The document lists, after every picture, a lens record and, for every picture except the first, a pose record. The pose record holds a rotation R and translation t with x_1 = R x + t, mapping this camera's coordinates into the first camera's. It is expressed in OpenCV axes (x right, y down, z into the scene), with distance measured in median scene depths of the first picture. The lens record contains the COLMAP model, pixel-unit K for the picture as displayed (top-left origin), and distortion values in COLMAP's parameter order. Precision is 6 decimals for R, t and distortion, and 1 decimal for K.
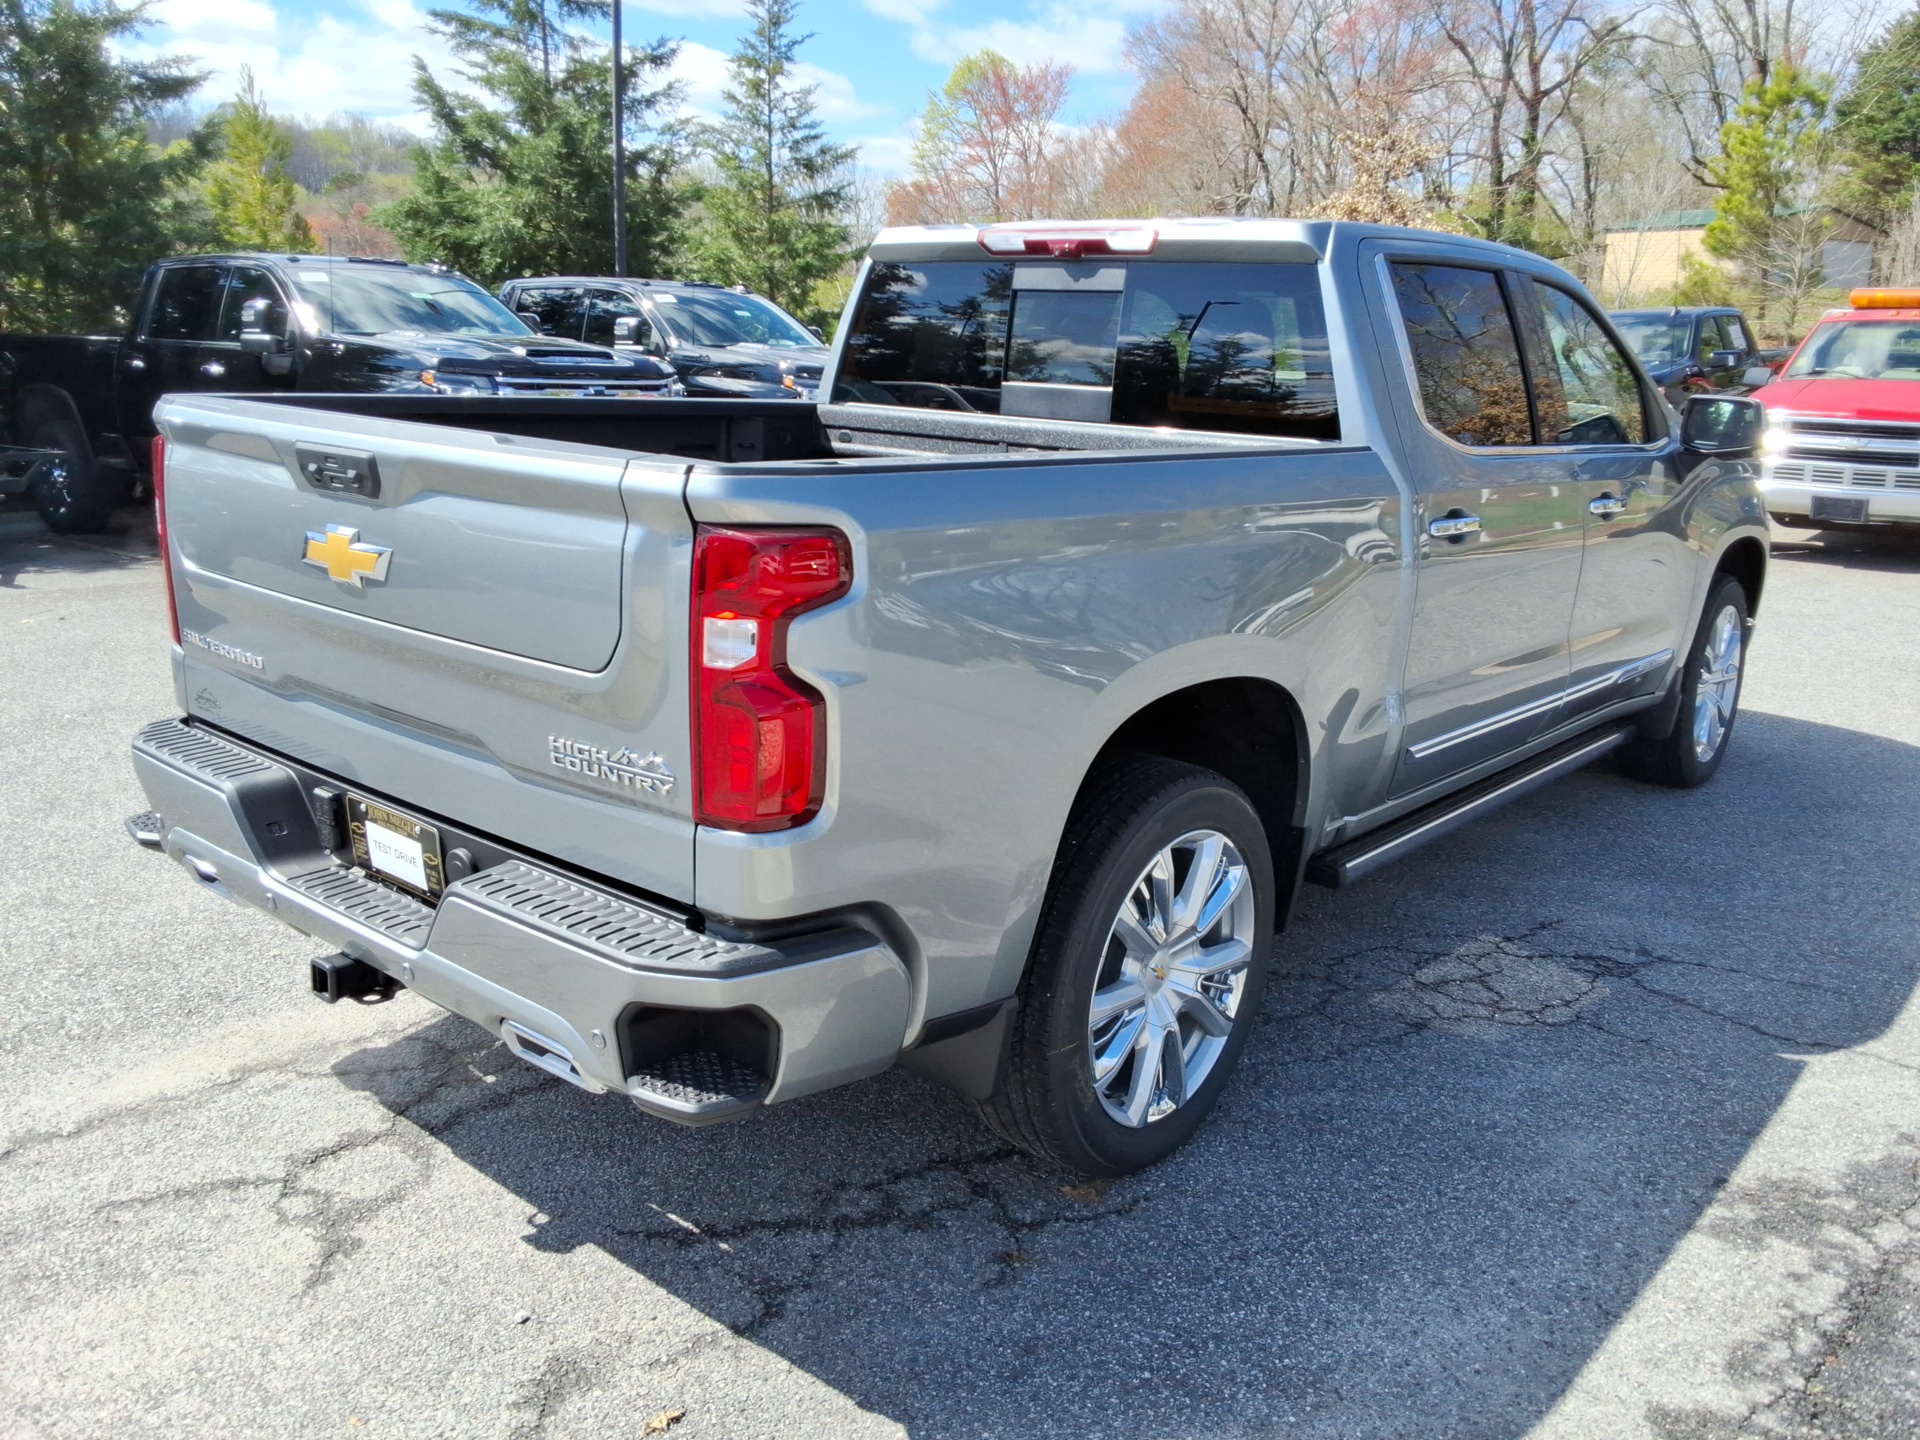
lens RADIAL K [[1538.1, 0, 967.0], [0, 1538.1, 704.8], [0, 0, 1]] dist [0.091692, -0.138314]
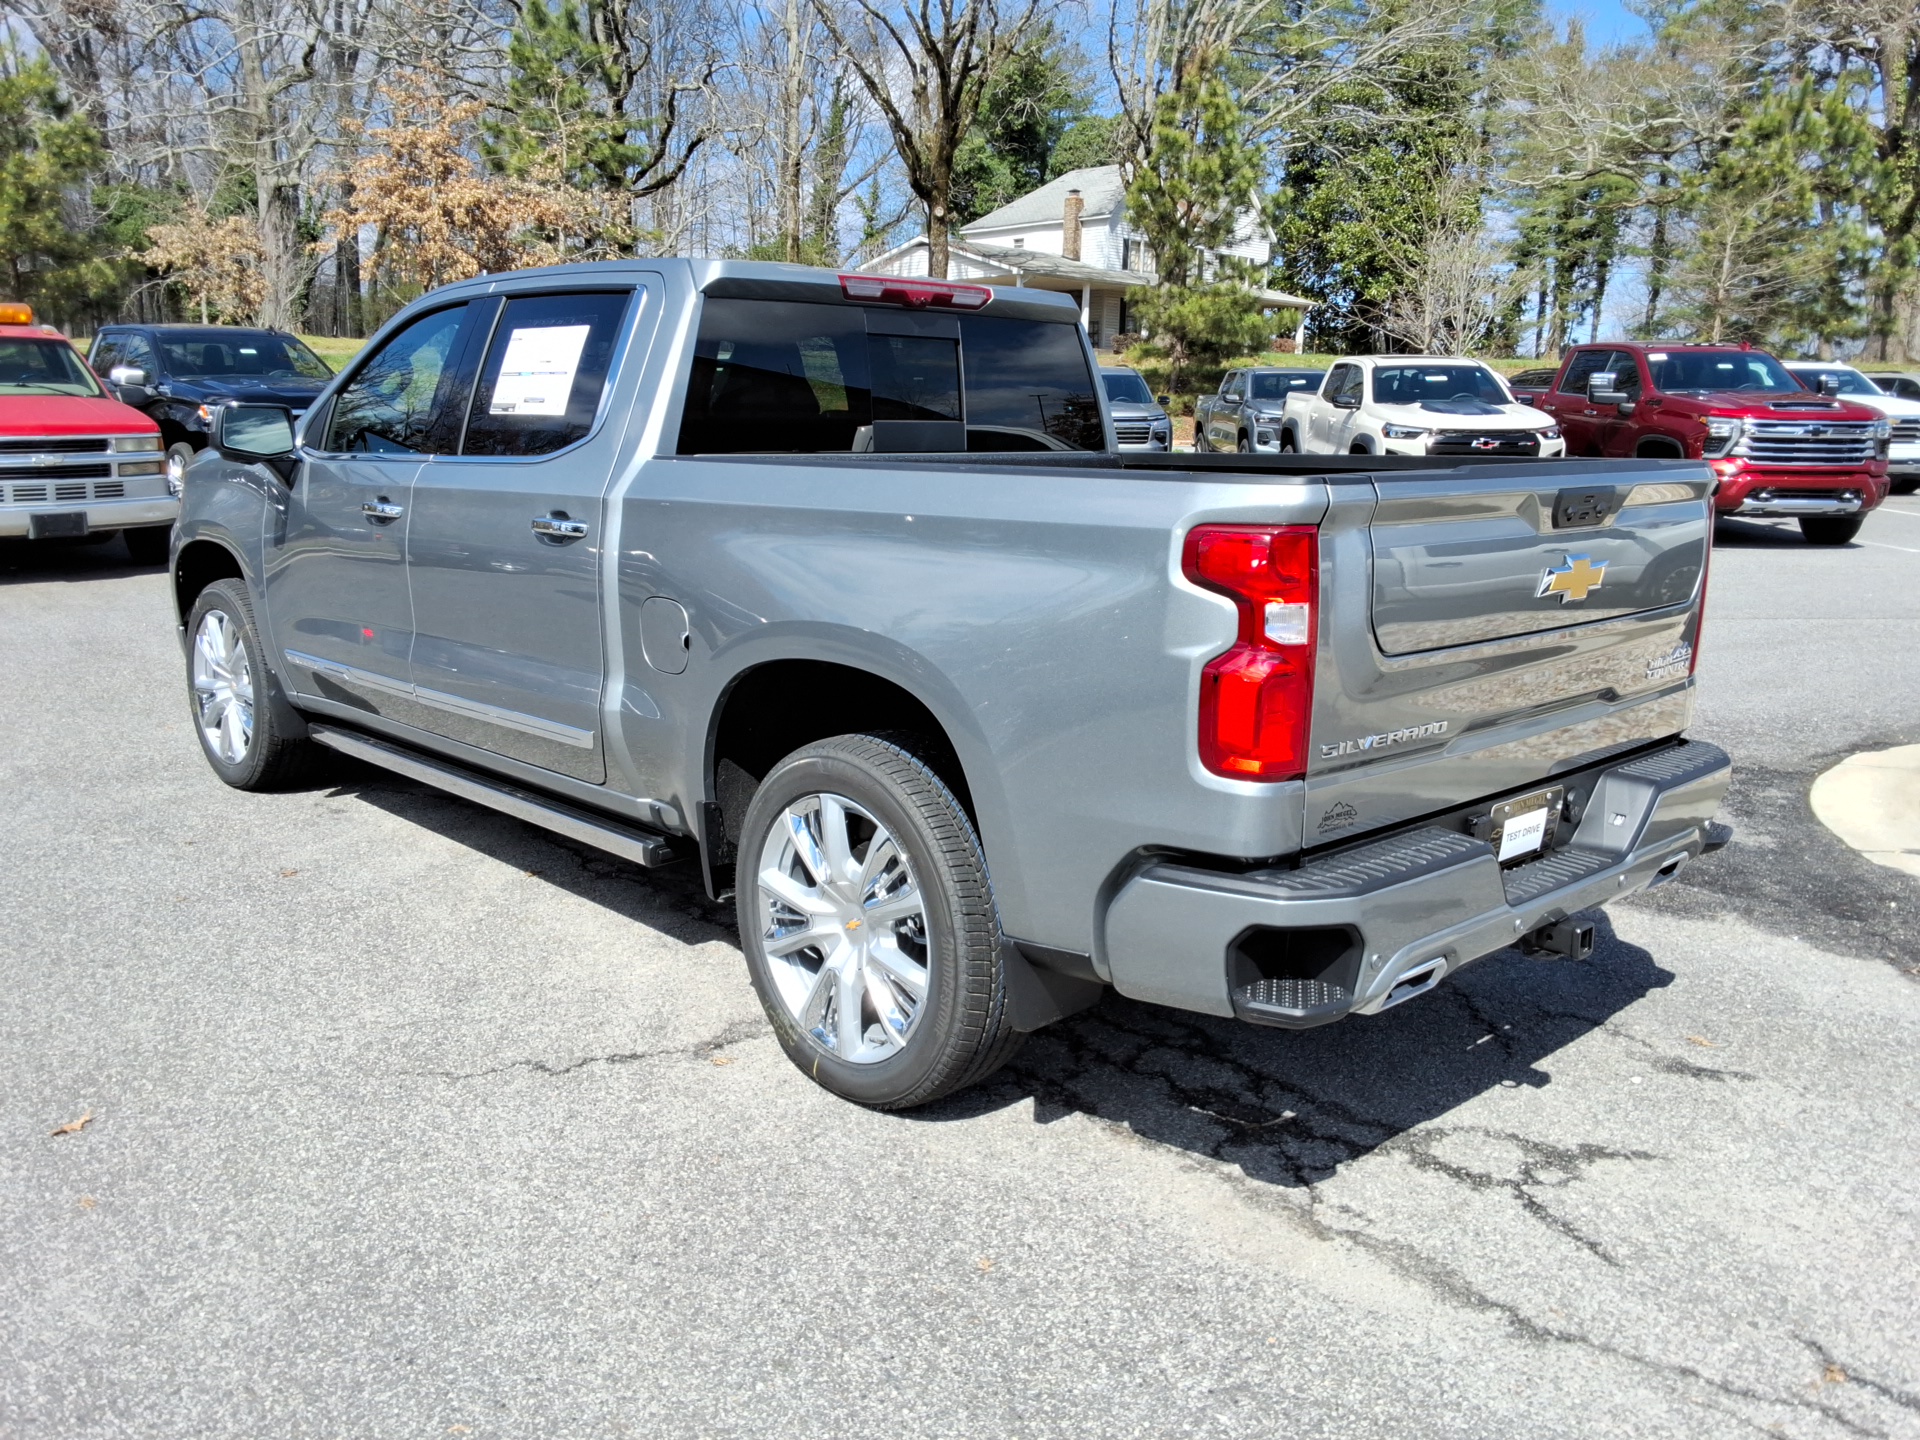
lens RADIAL K [[1538.1, 0, 972.3], [0, 1538.1, 706.4], [0, 0, 1]] dist [0.091692, -0.138314]
pose [[0.112018, -0.222680, 0.968435, -1.276906], [0.221792, 0.955586, 0.194071, -0.263996], [-0.968638, 0.193051, 0.156432, 1.003540]]
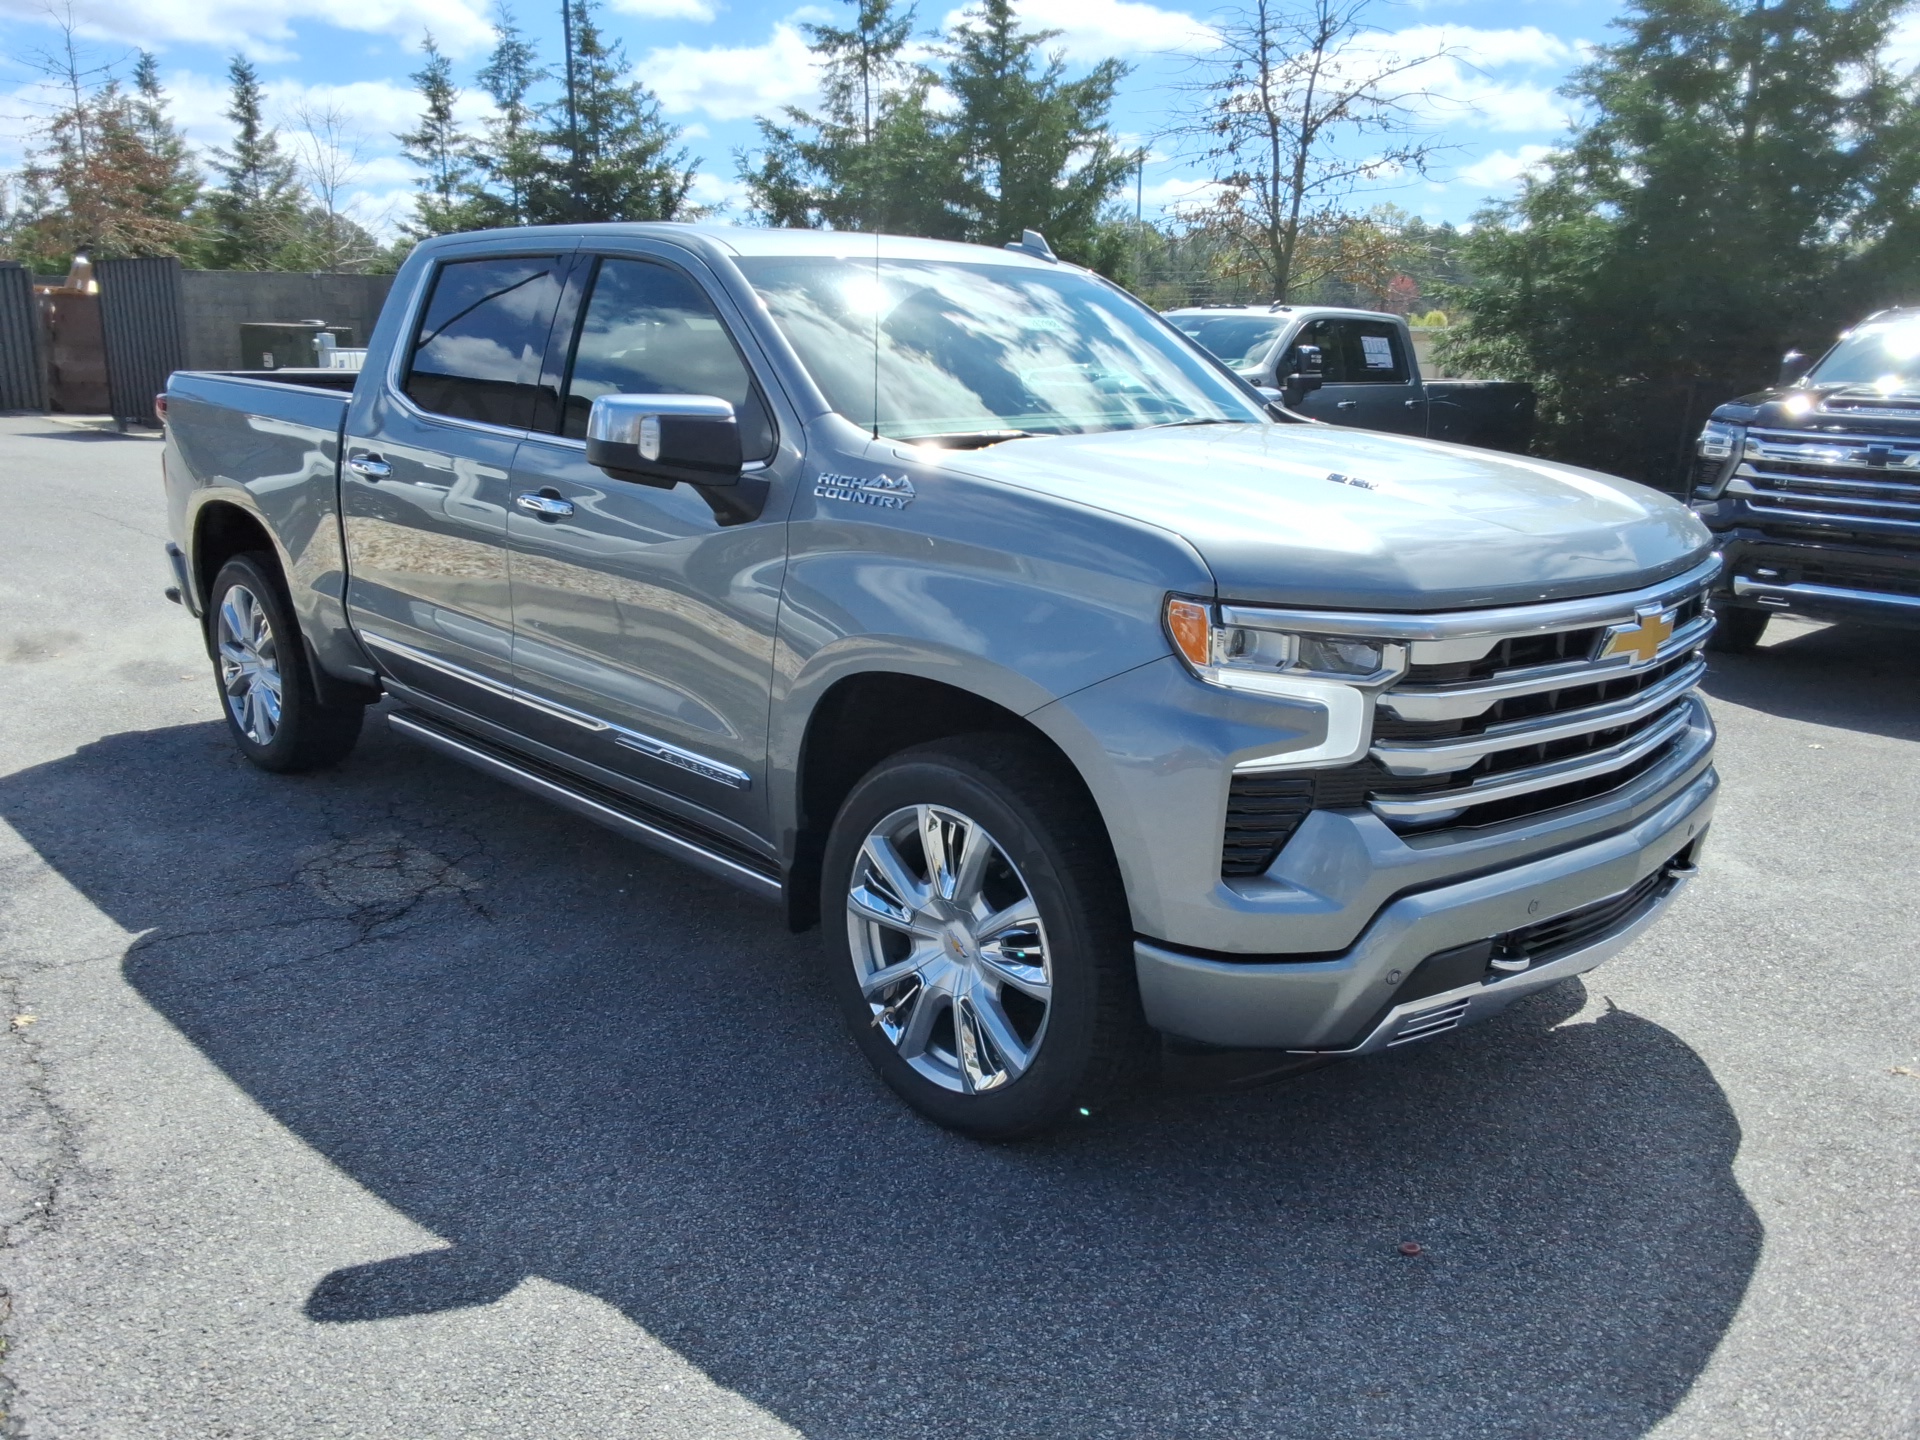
lens RADIAL K [[1538.1, 0, 972.2], [0, 1538.1, 711.2], [0, 0, 1]] dist [0.091692, -0.138314]
pose [[-0.114214, 0.187242, -0.975651, 1.738362], [-0.252554, 0.944341, 0.210798, -0.360062], [0.960818, 0.270481, -0.060568, 1.809317]]
